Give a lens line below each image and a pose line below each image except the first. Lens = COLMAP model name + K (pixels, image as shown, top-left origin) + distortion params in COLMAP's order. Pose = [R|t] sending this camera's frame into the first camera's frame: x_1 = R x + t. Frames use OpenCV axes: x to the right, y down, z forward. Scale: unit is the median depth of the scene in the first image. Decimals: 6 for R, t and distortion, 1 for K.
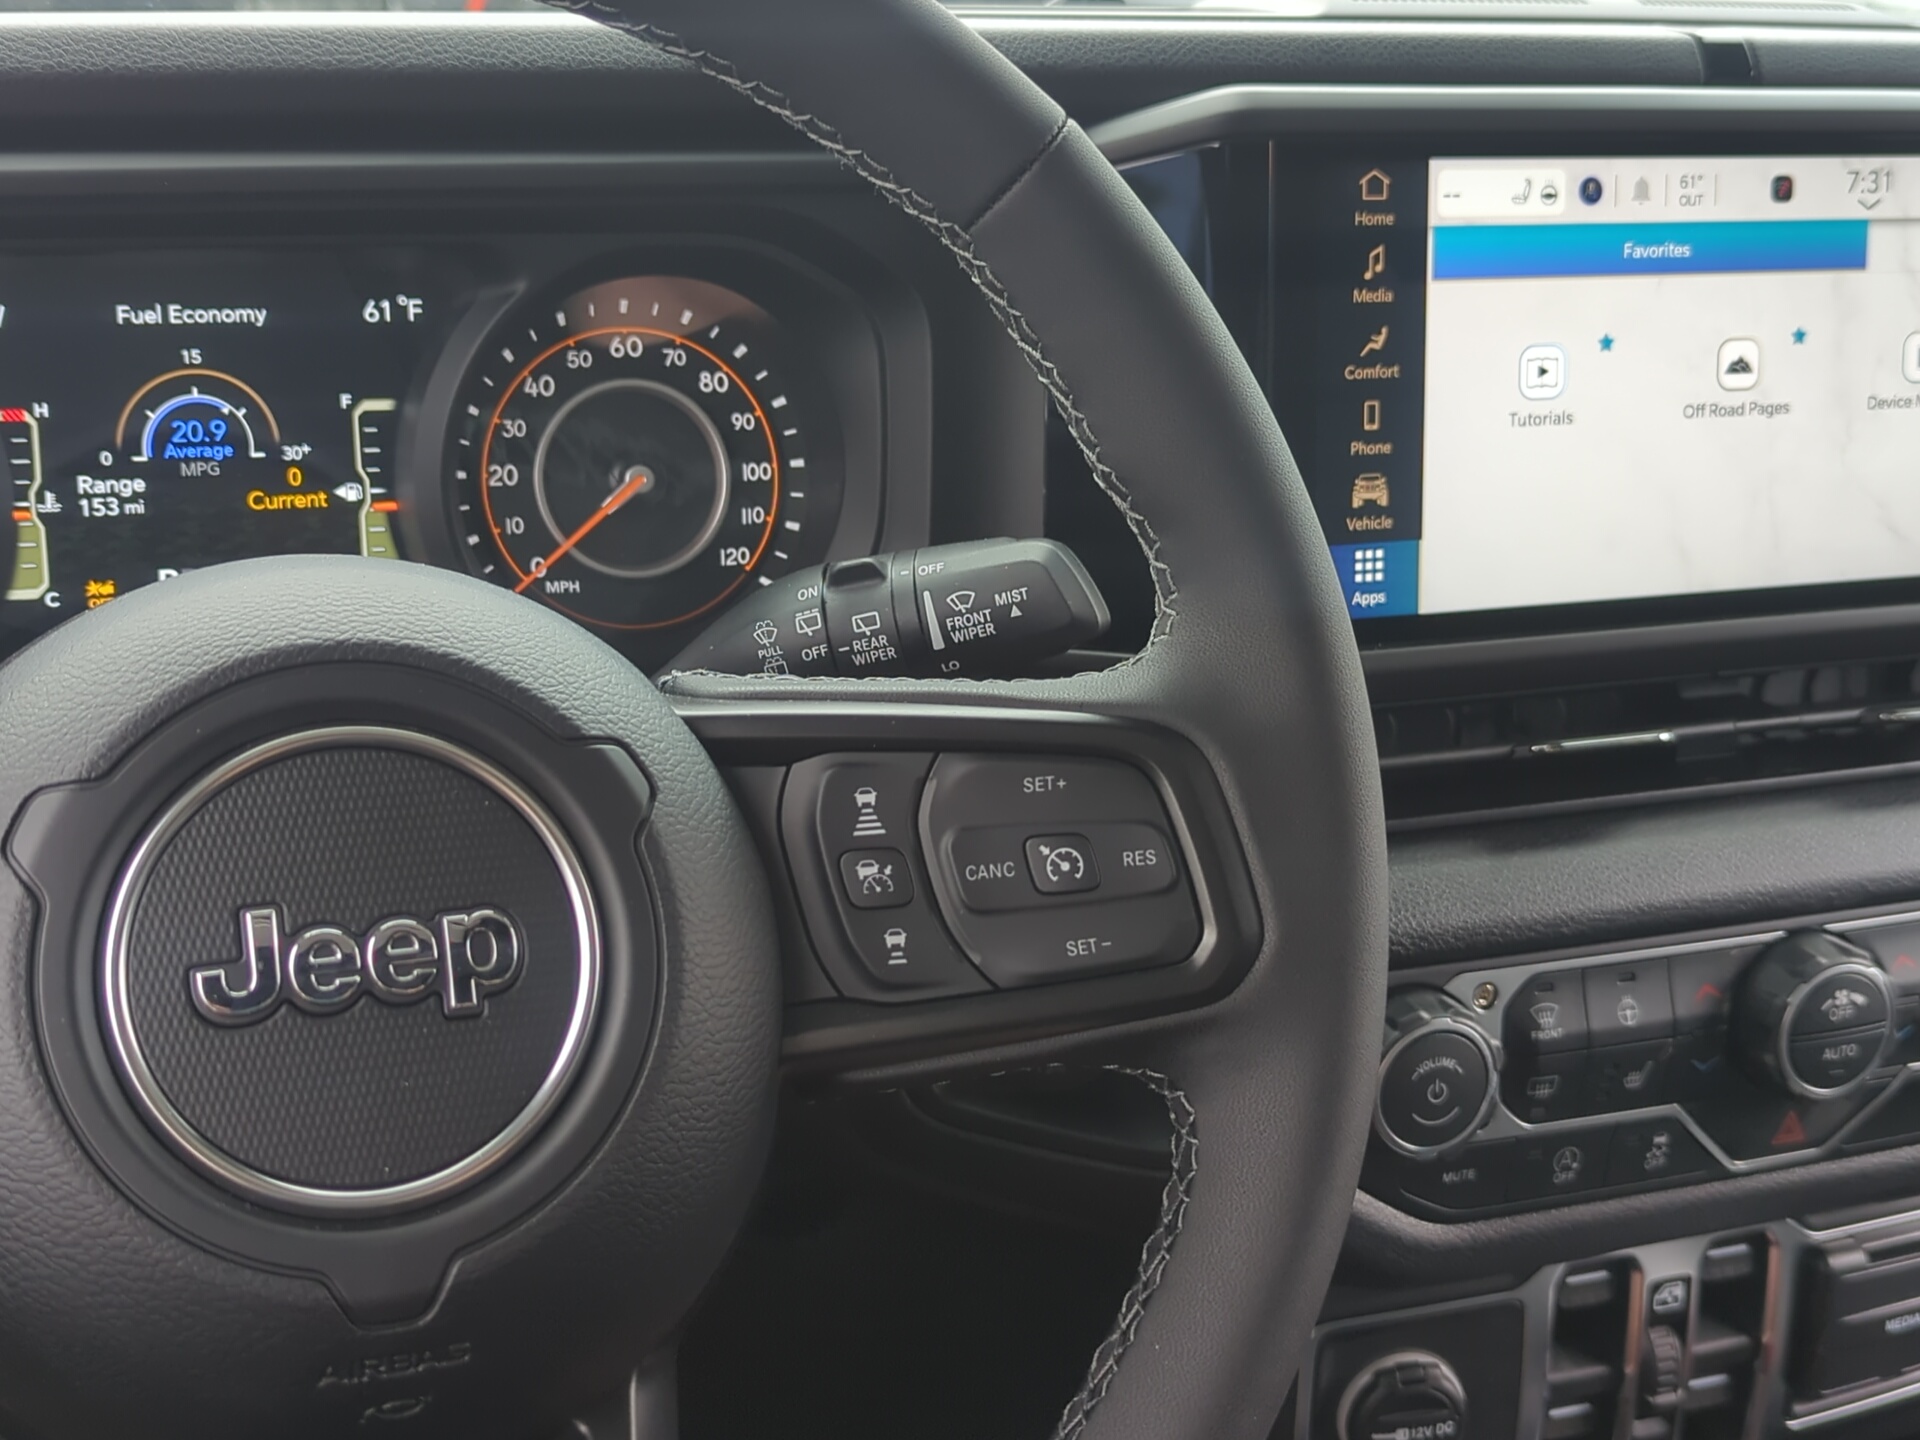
lens RADIAL K [[2549.2, 0, 990.2], [0, 2549.2, 684.8], [0, 0, 1]] dist [0.048086, 0.000000]
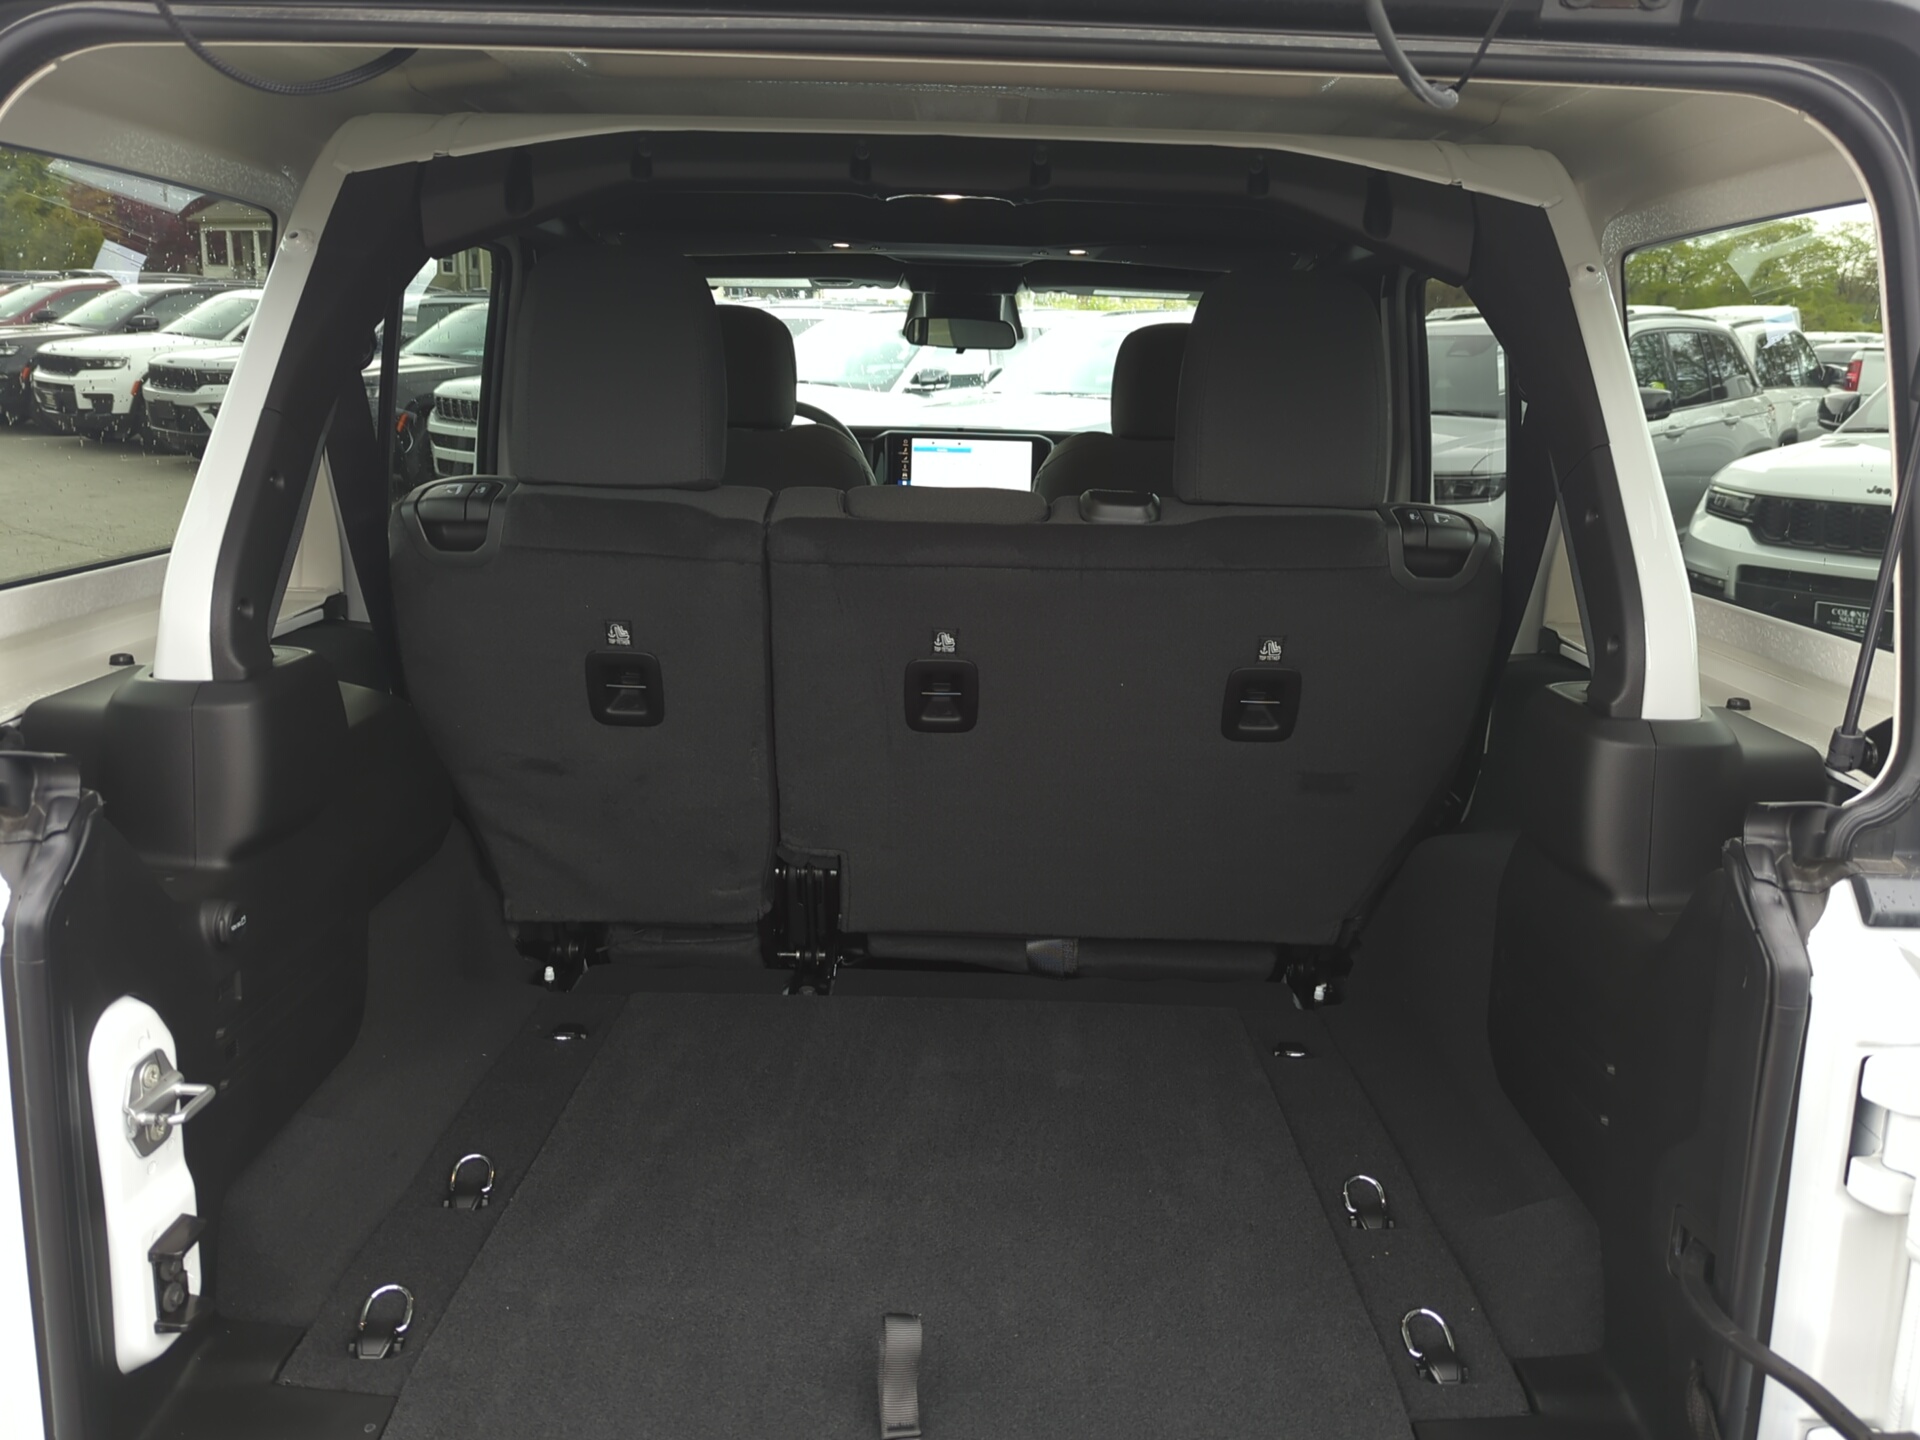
lens RADIAL K [[1557.4, 0, 968.3], [0, 1557.4, 694.3], [0, 0, 1]] dist [0.063066, -0.047638]
pose [[0.928863, 0.042377, -0.367992, 2.409710], [-0.099573, 0.985434, -0.137856, 1.422304], [0.356790, 0.164692, 0.919553, -3.848584]]
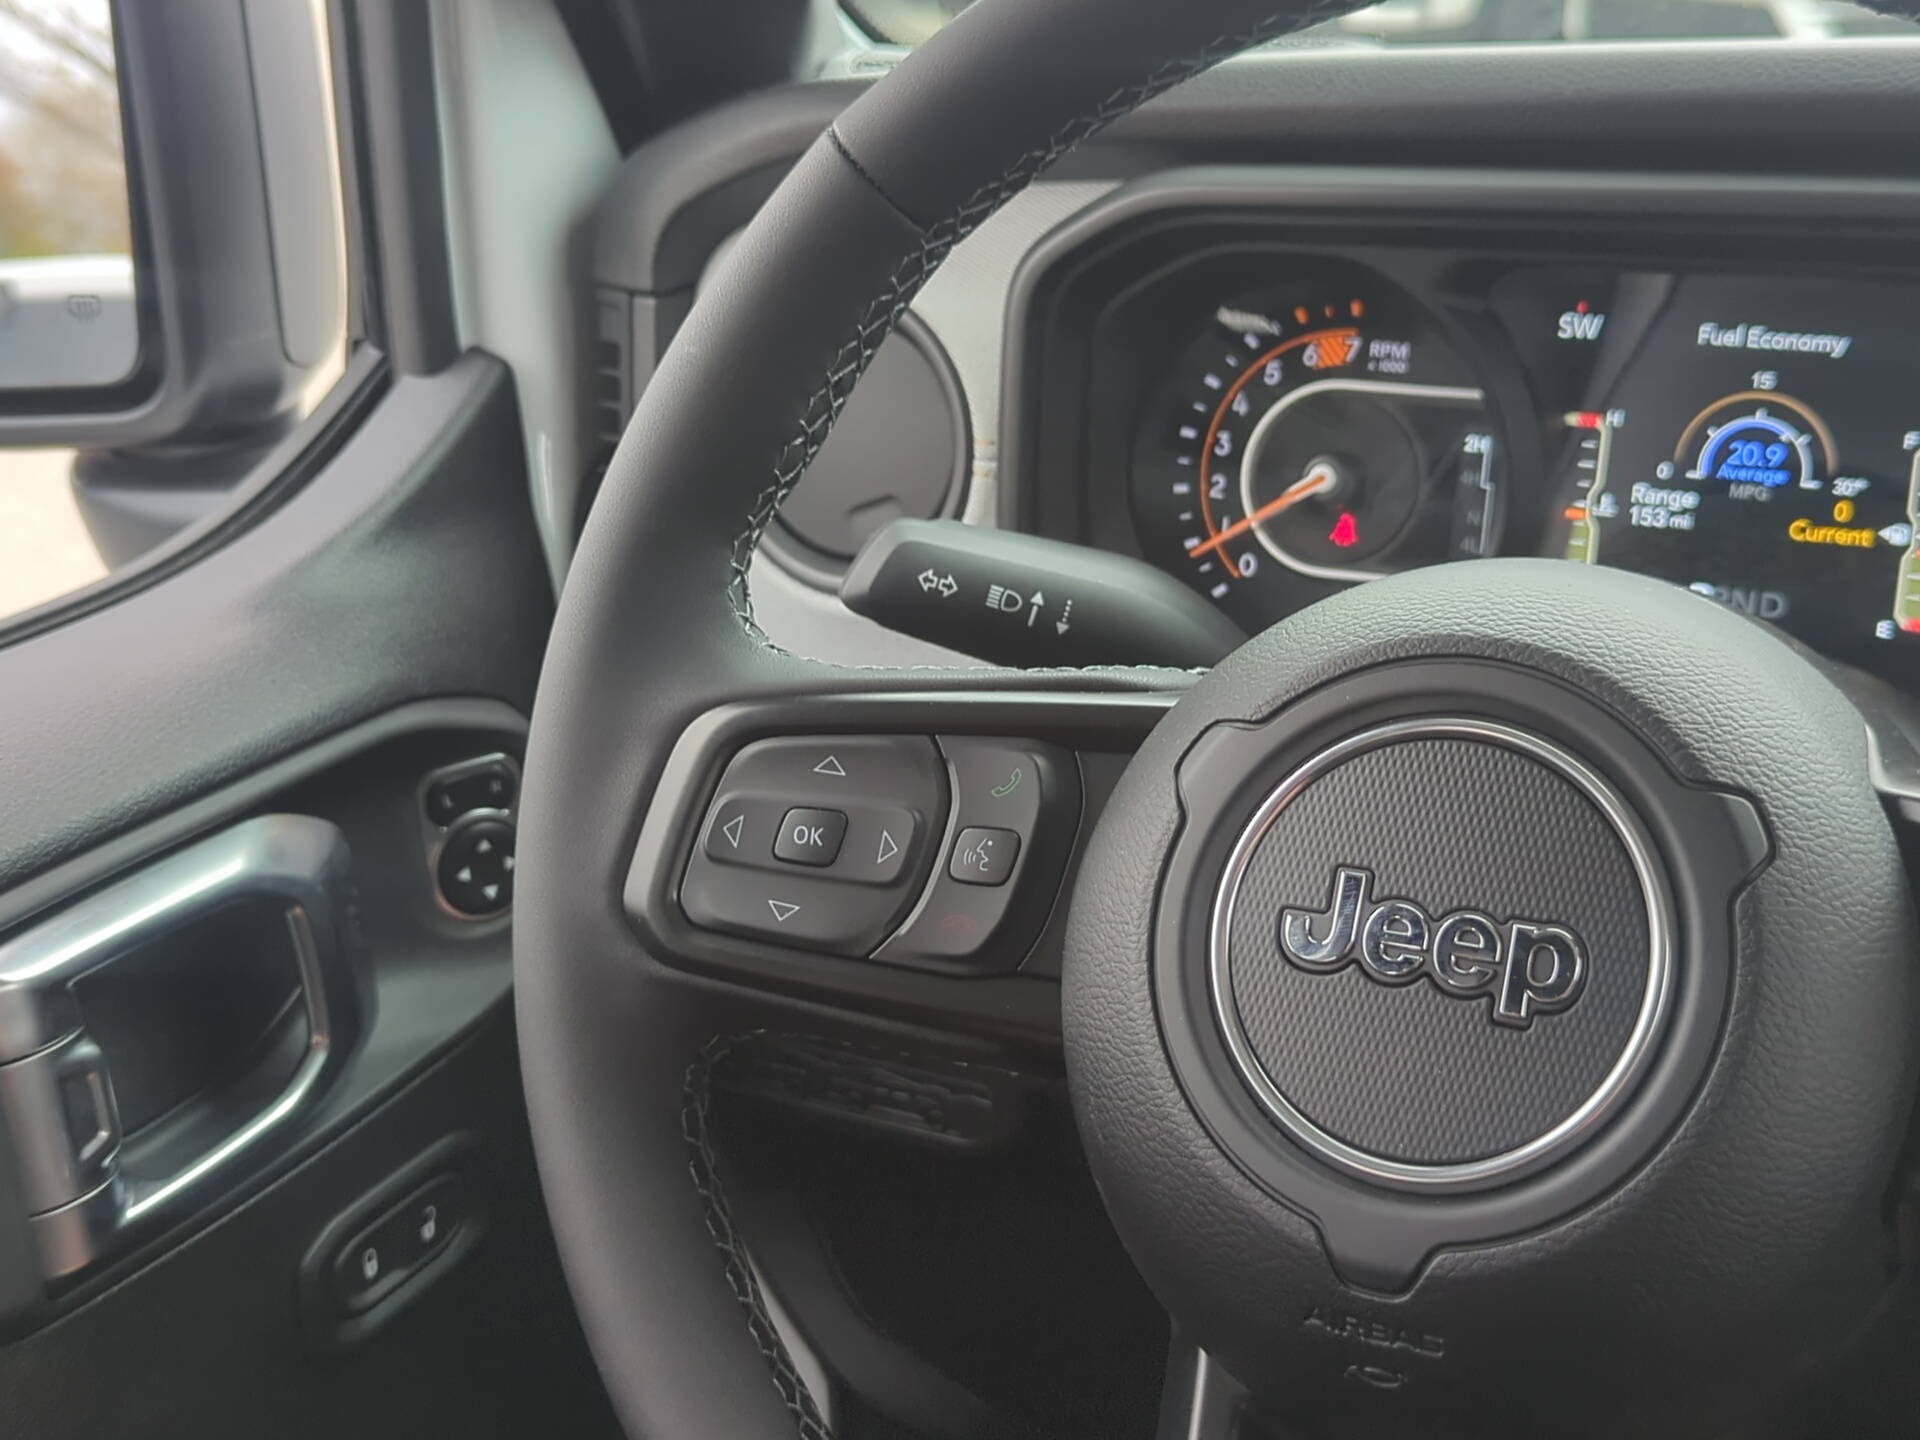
lens RADIAL K [[2549.2, 0, 967.7], [0, 2549.2, 676.7], [0, 0, 1]] dist [0.048086, 0.000000]
pose [[0.653860, 0.168506, -0.737613, 0.247040], [-0.184830, 0.980922, 0.060246, -0.016833], [0.733693, 0.096941, 0.672530, 0.105153]]
